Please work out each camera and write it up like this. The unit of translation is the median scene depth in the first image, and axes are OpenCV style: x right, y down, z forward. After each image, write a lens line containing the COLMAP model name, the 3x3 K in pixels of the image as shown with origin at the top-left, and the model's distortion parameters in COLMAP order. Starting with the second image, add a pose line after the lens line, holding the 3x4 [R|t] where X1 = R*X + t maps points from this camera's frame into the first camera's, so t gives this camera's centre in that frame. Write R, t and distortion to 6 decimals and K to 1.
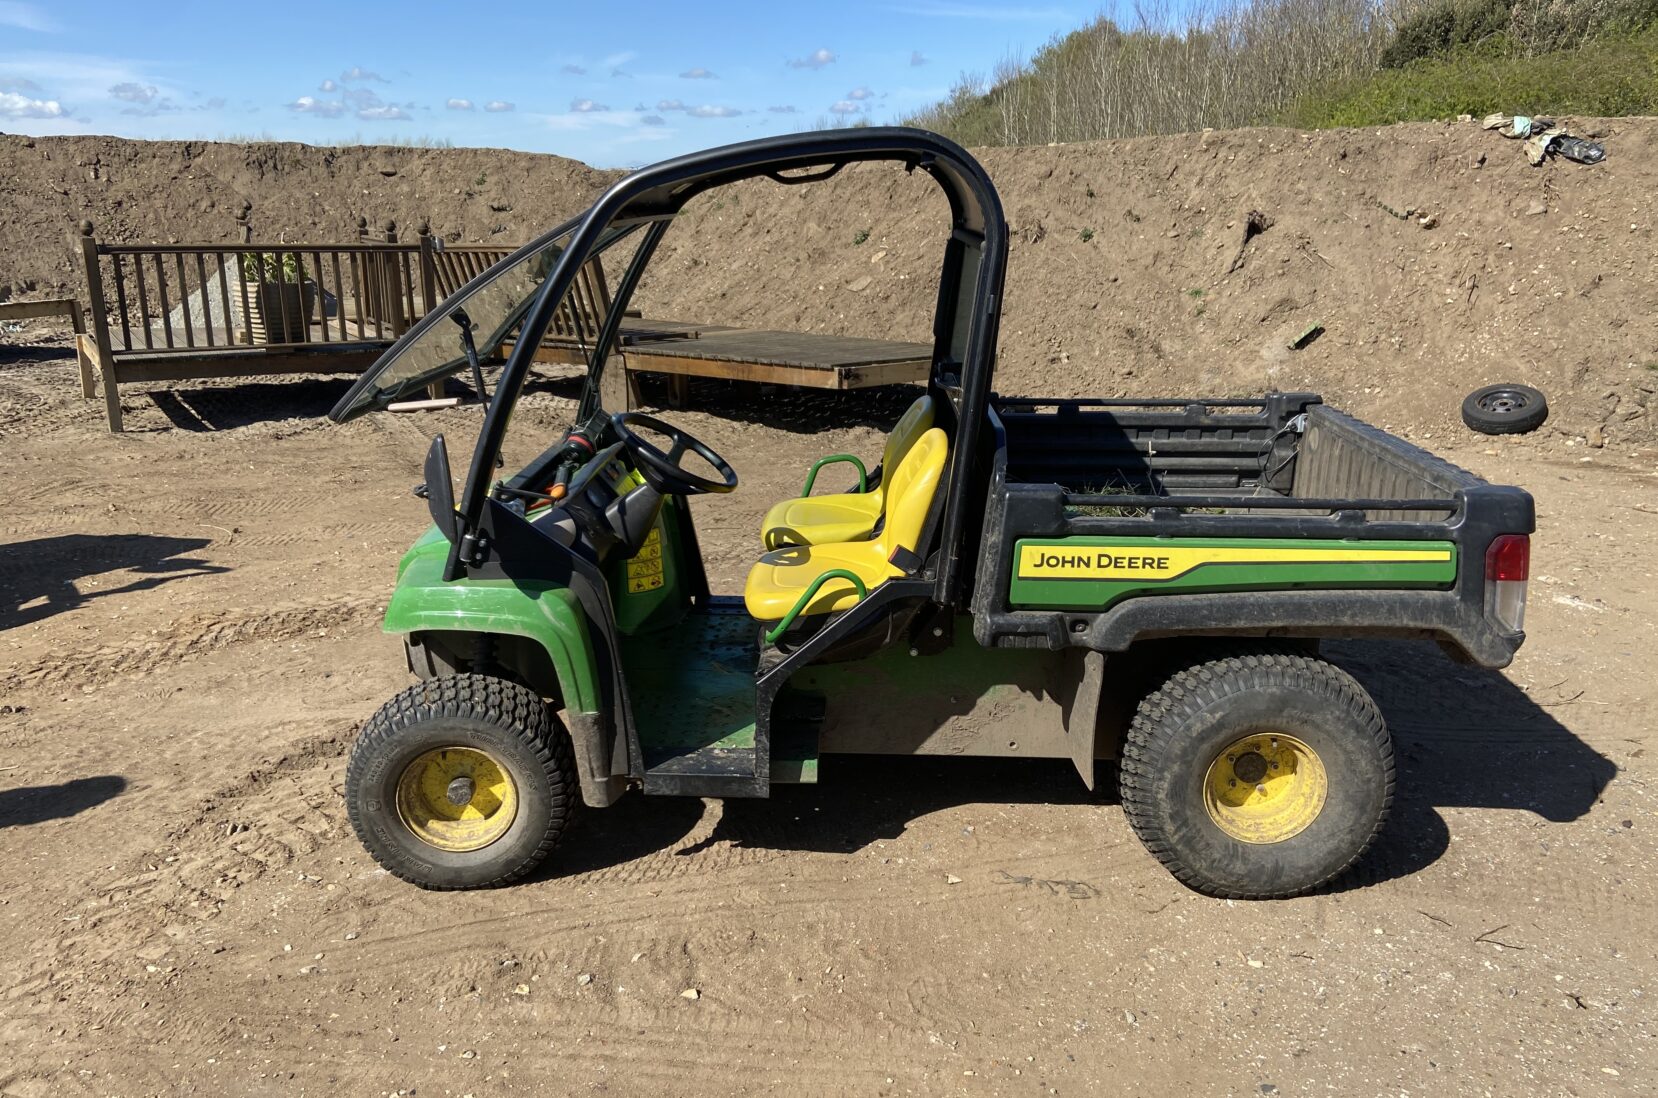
lens RADIAL K [[1260.8, 0, 821.3], [0, 1260.8, 560.2], [0, 0, 1]] dist [0.127777, -0.169916]
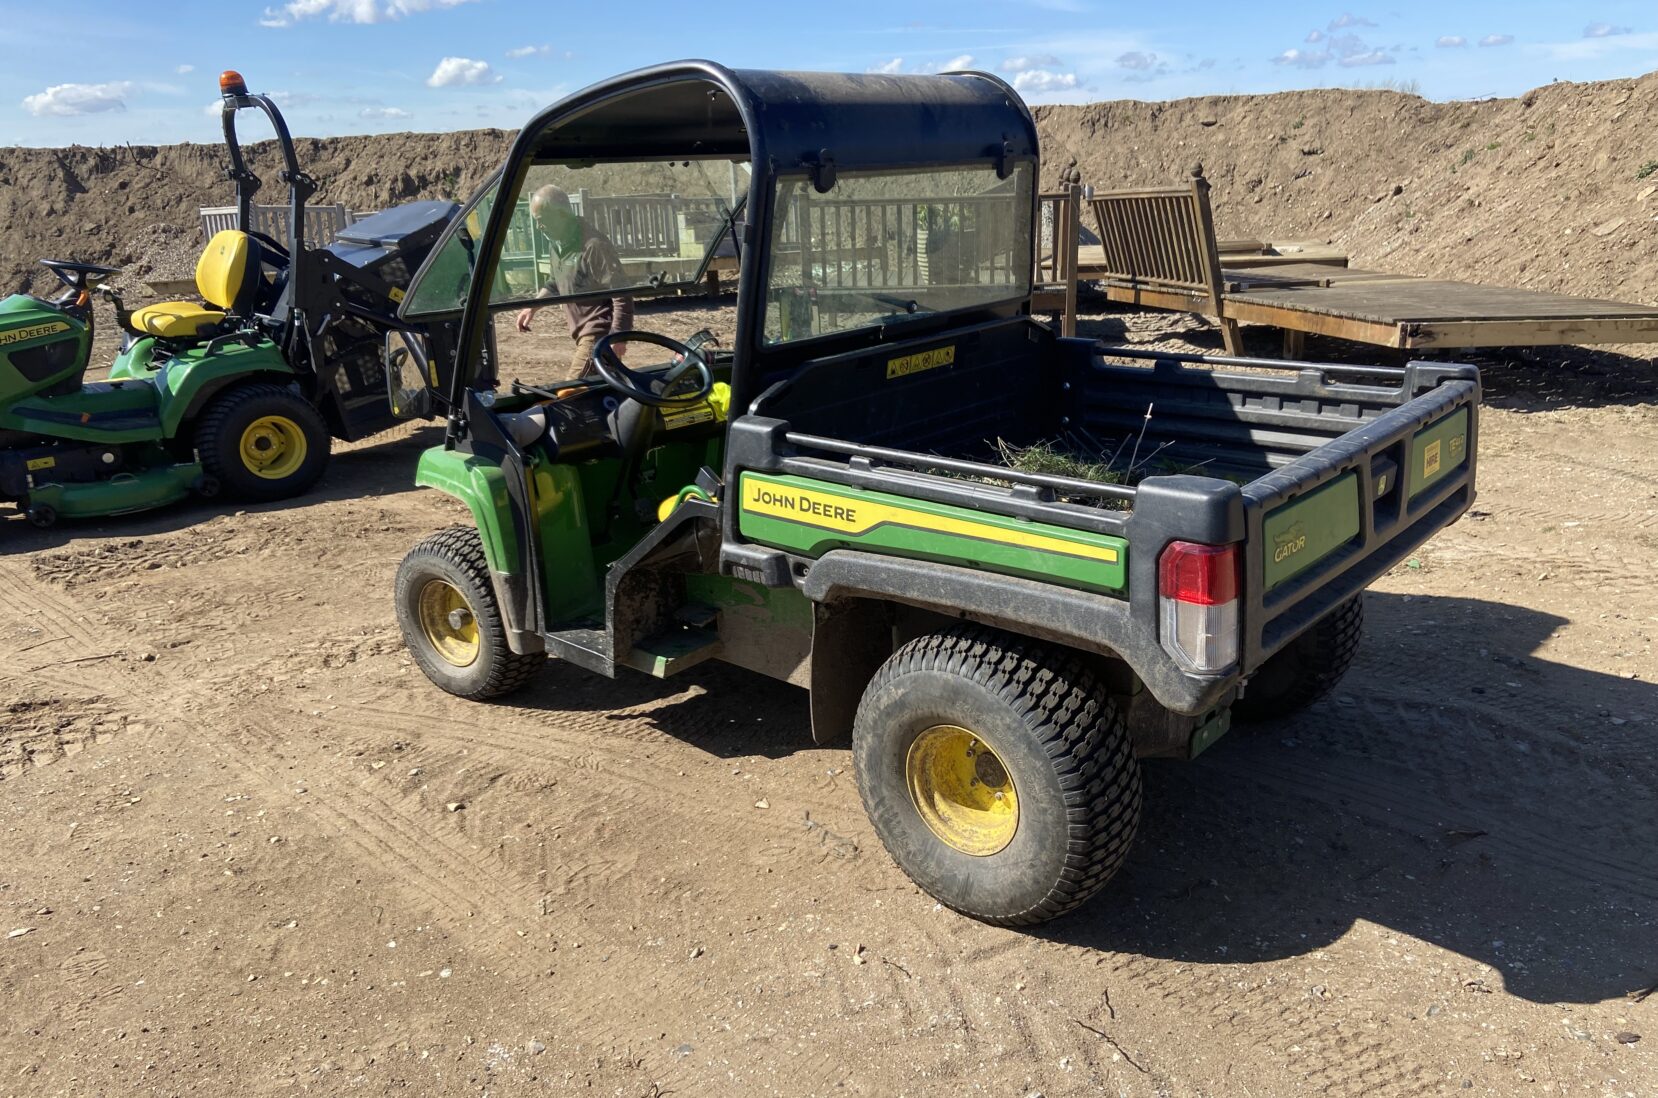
lens RADIAL K [[1249.5, 0, 829.0], [0, 1249.5, 549.0], [0, 0, 1]] dist [0.116393, -0.146123]
pose [[0.760818, 0.162177, -0.628375, 0.283667], [-0.143623, 0.986339, 0.080670, -0.015292], [0.632874, 0.028874, 0.773716, 0.094436]]
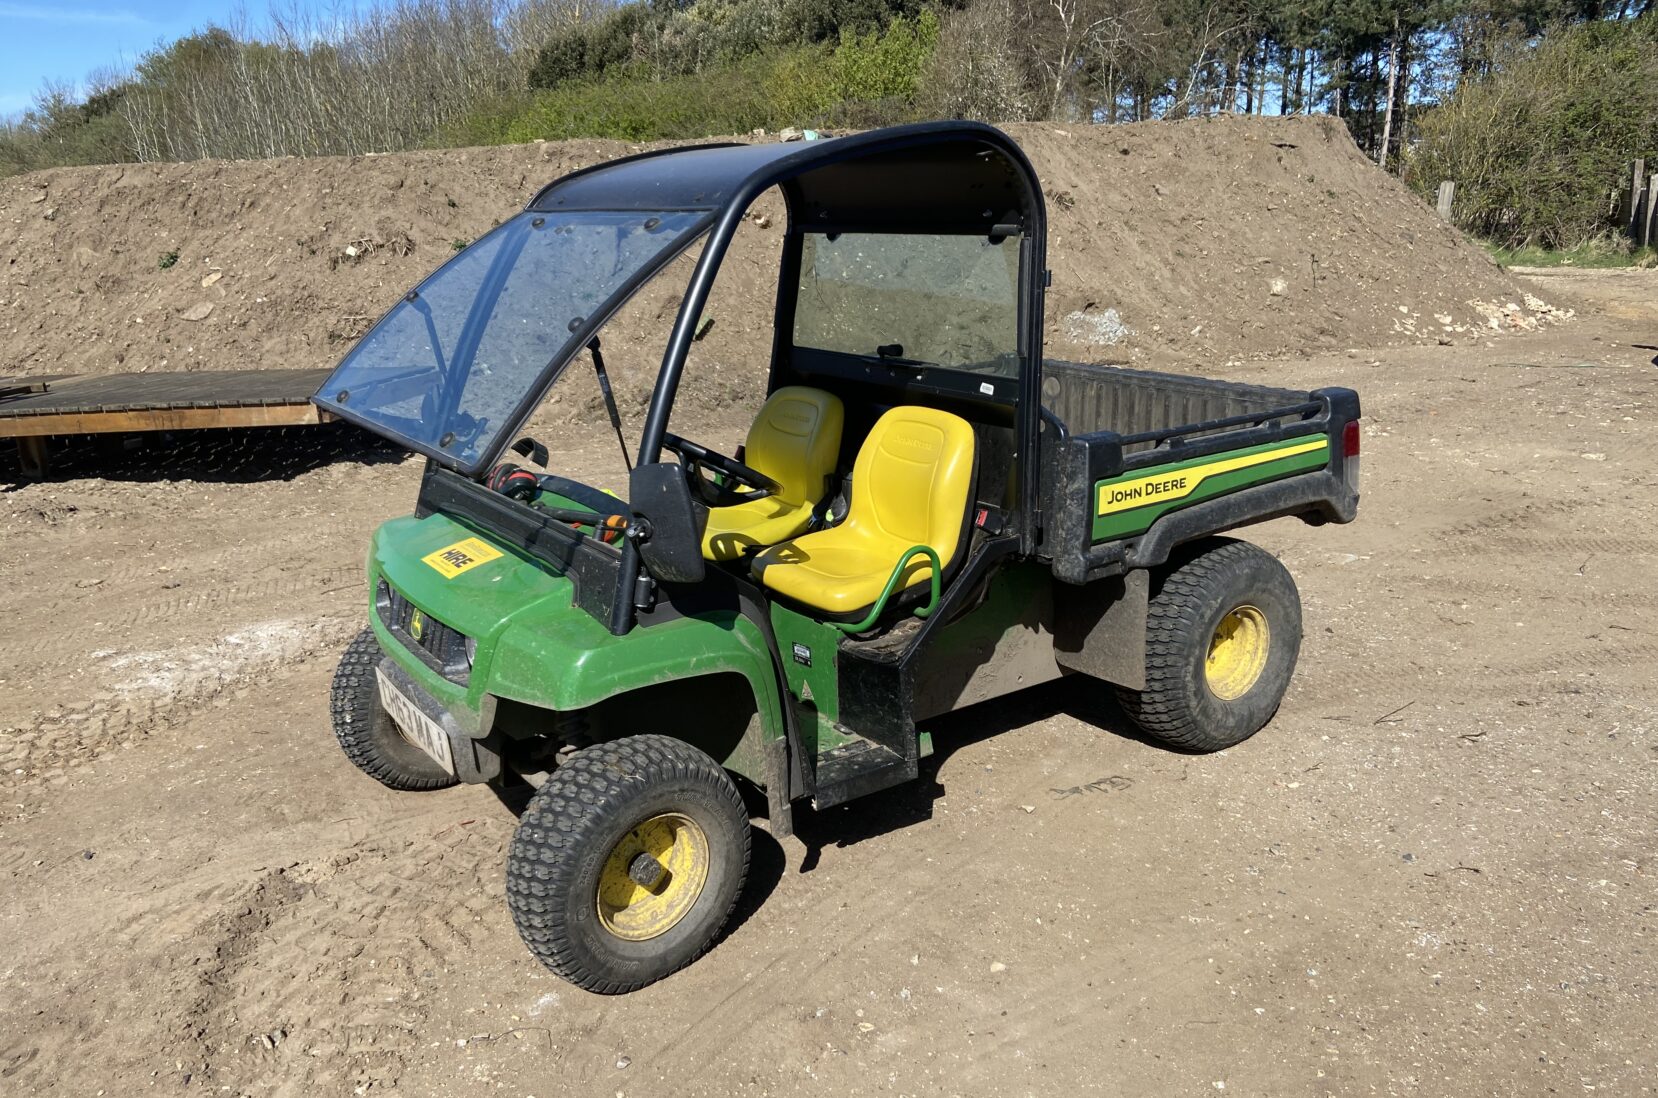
lens RADIAL K [[1260.8, 0, 821.3], [0, 1260.8, 560.2], [0, 0, 1]] dist [0.127777, -0.169916]
pose [[0.808998, -0.189825, 0.556317, -0.231413], [0.195923, 0.979381, 0.049269, -0.017573], [-0.554198, 0.069137, 0.829509, 0.068509]]
